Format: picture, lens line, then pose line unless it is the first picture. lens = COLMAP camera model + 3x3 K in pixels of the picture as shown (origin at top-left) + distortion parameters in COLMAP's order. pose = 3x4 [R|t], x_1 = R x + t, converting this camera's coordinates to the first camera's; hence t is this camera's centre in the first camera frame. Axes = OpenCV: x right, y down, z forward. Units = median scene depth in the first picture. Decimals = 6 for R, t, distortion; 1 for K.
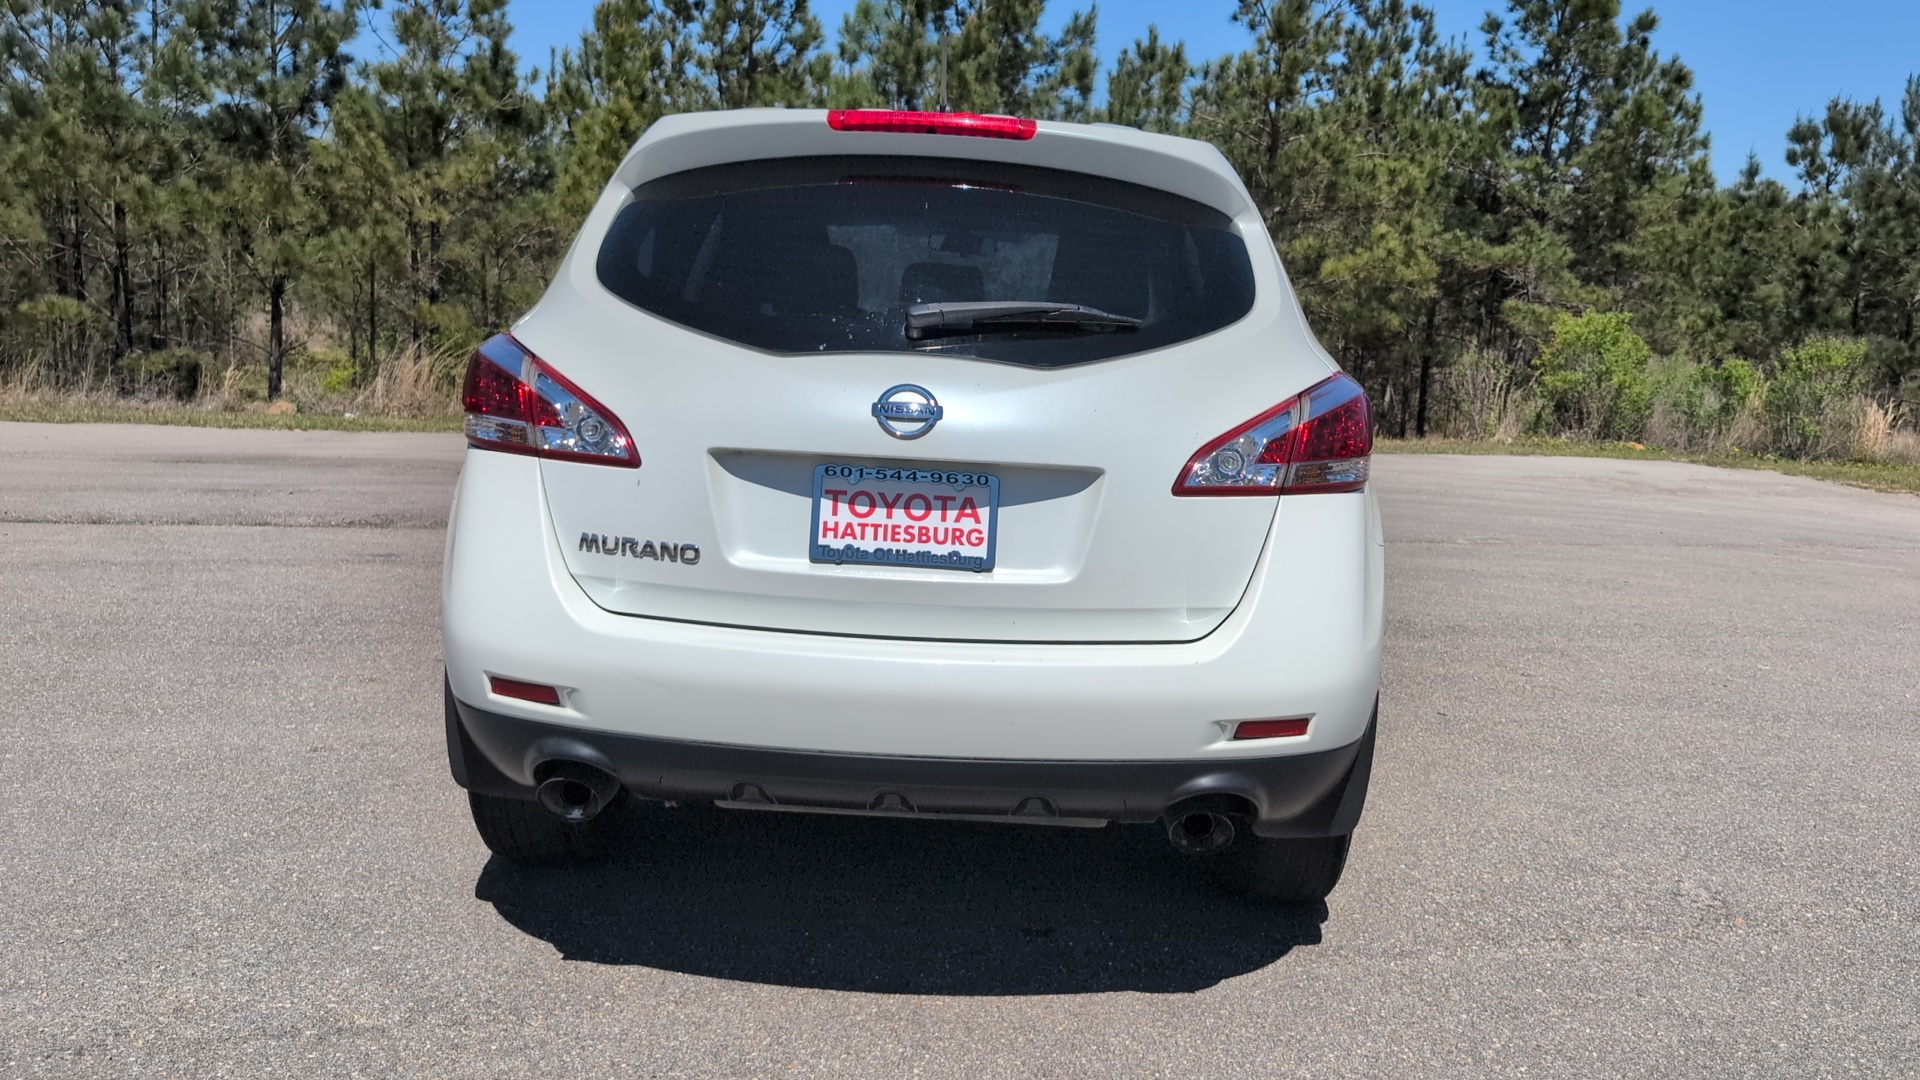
lens RADIAL K [[1613.1, 0, 962.6], [0, 1613.1, 534.9], [0, 0, 1]] dist [0.023806, -0.057243]
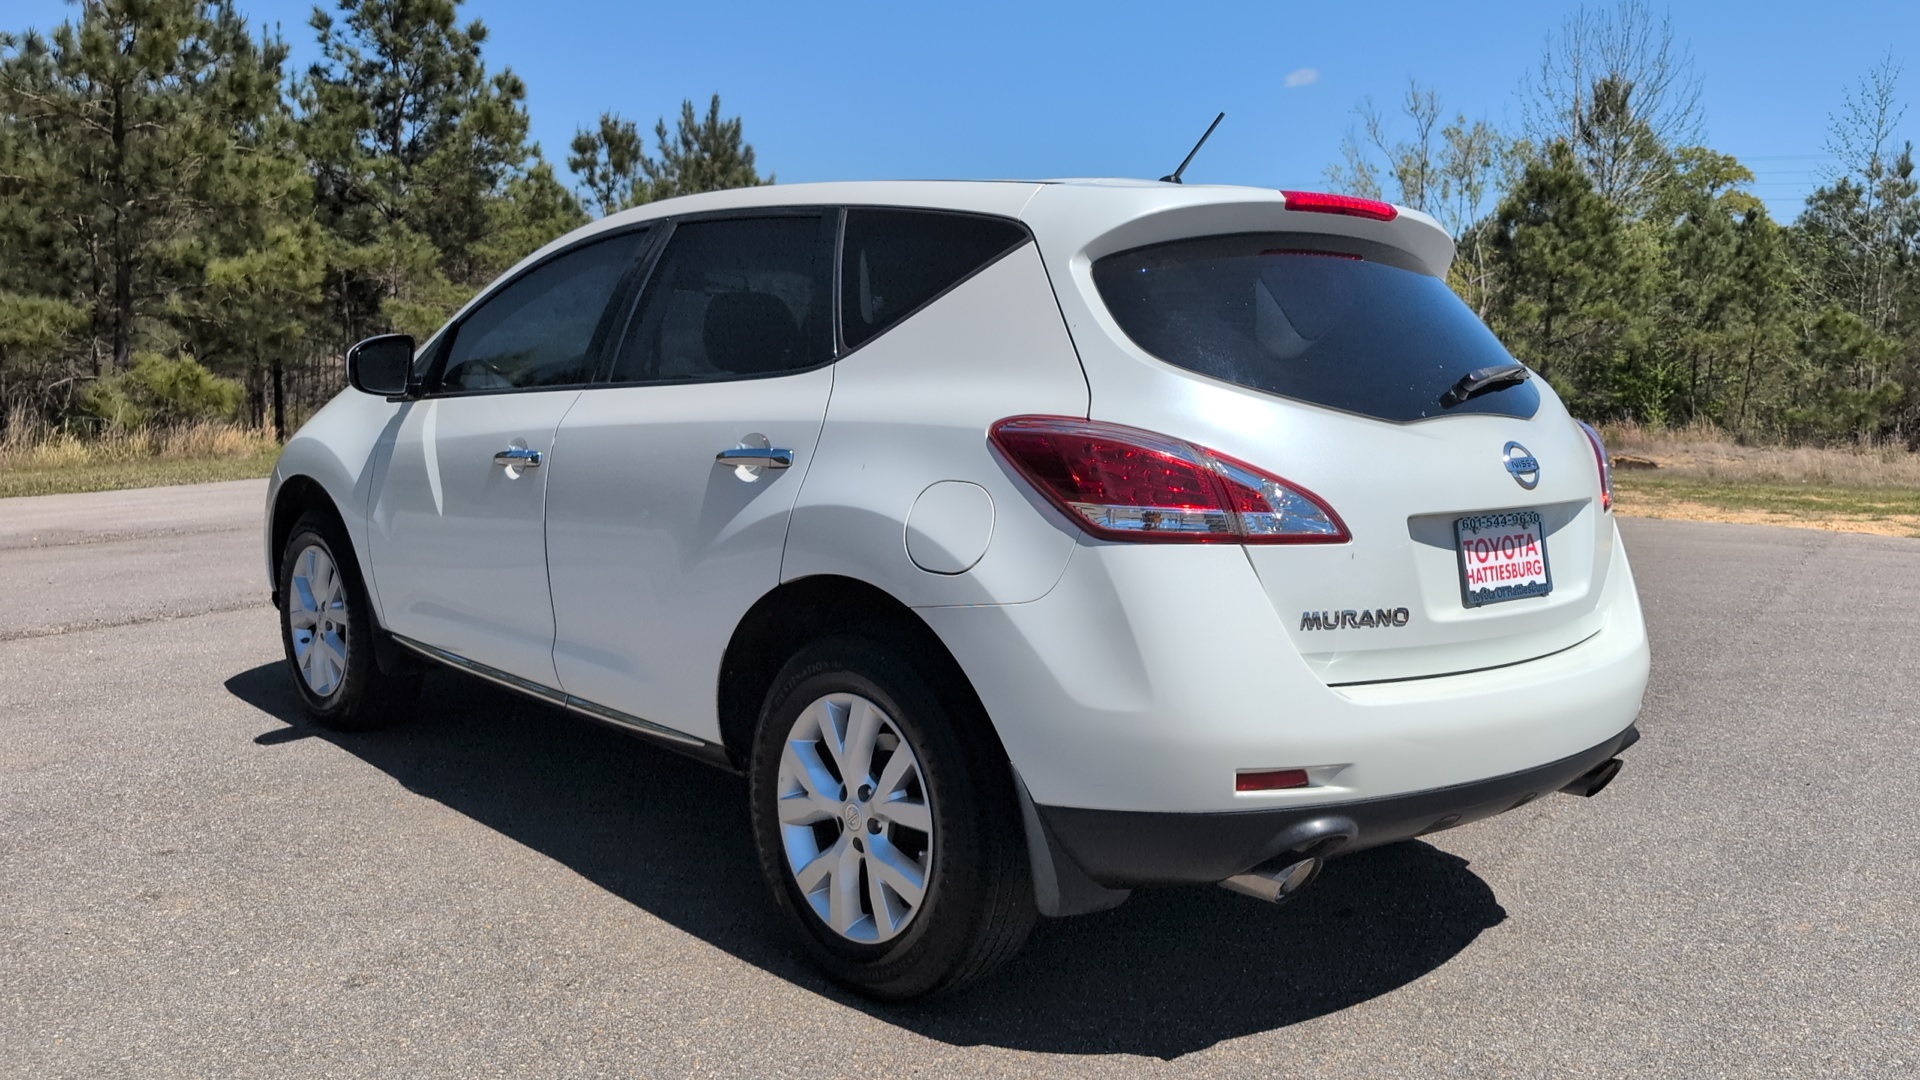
lens RADIAL K [[1613.1, 0, 949.8], [0, 1613.1, 536.0], [0, 0, 1]] dist [0.023806, -0.057243]
pose [[0.735924, -0.112757, 0.667609, -0.961158], [0.109762, 0.992860, 0.046697, -0.108391], [-0.668108, 0.038913, 0.743046, 0.357726]]
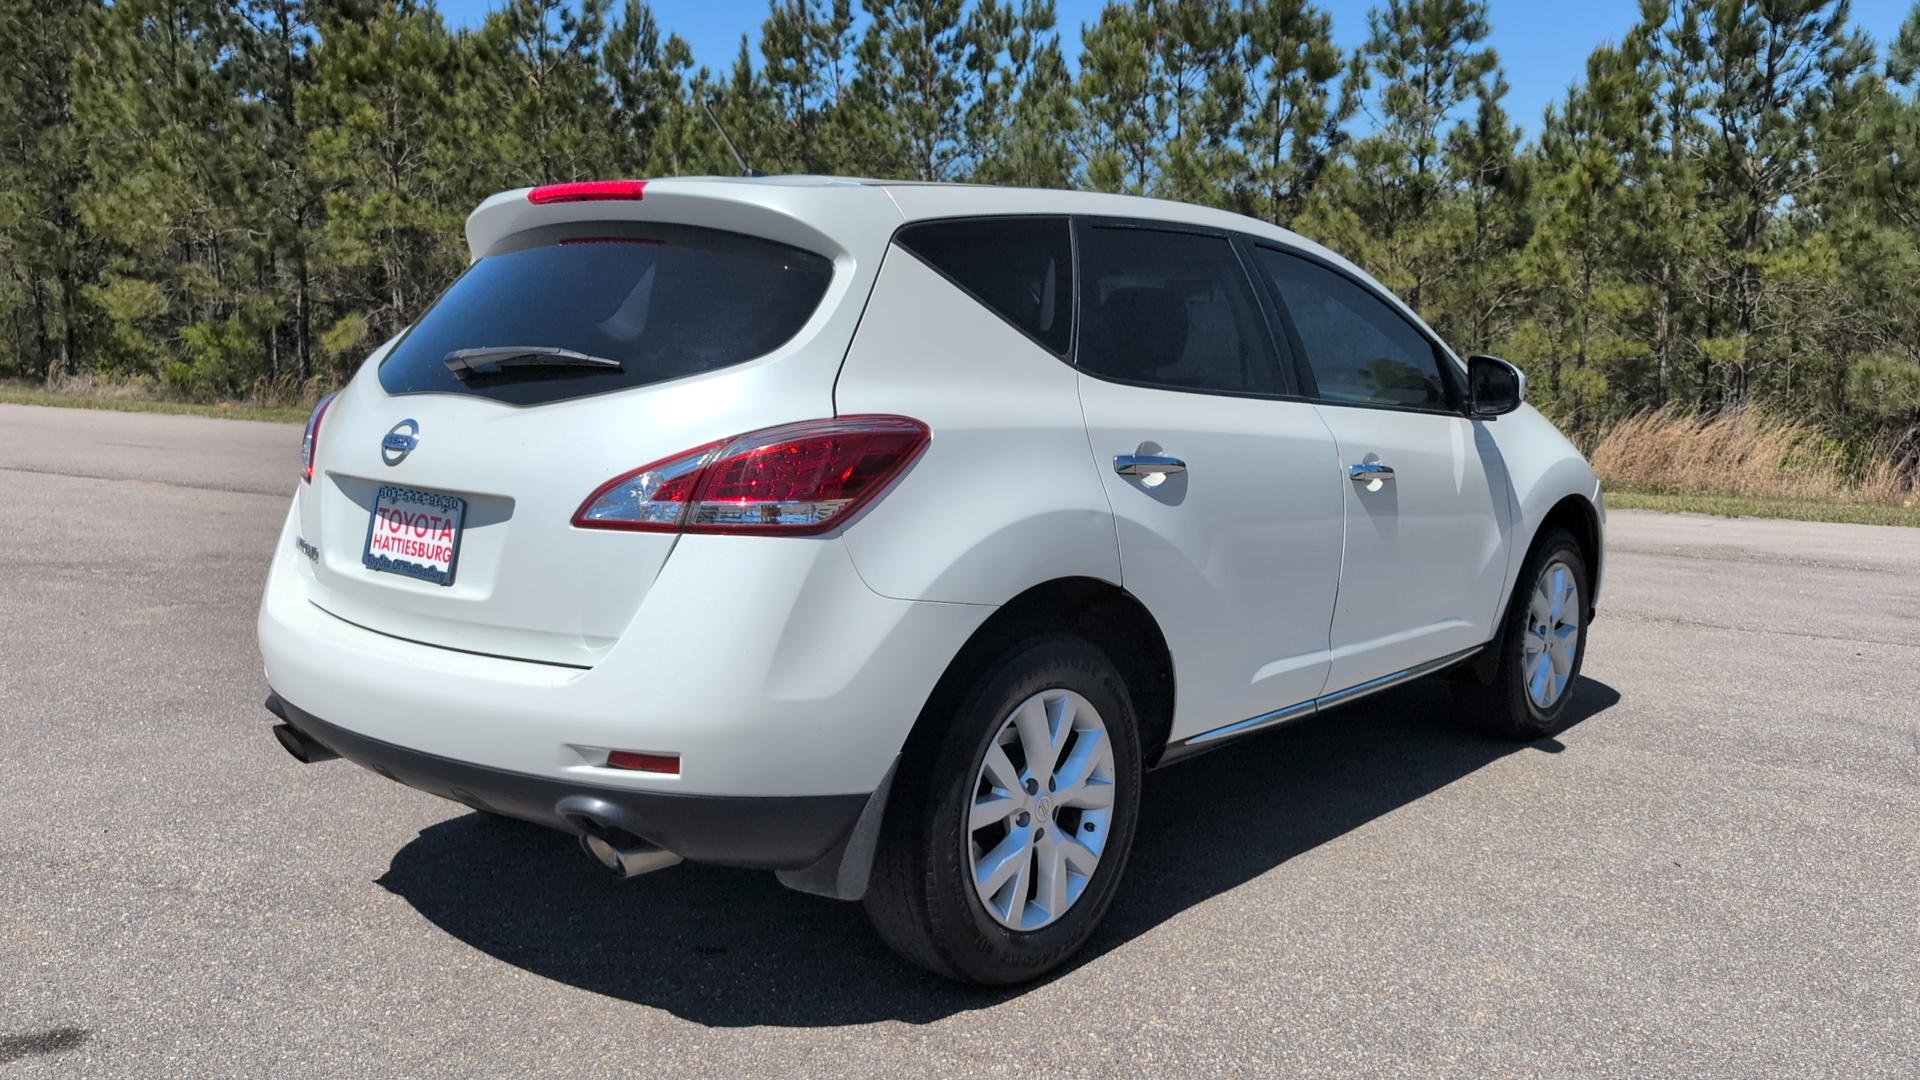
lens RADIAL K [[1613.1, 0, 967.3], [0, 1613.1, 546.4], [0, 0, 1]] dist [0.023806, -0.057243]
pose [[0.784090, 0.054761, -0.618227, 0.877074], [-0.075222, 0.997142, -0.007080, -0.020974], [0.616072, 0.052055, 0.785968, 0.290030]]
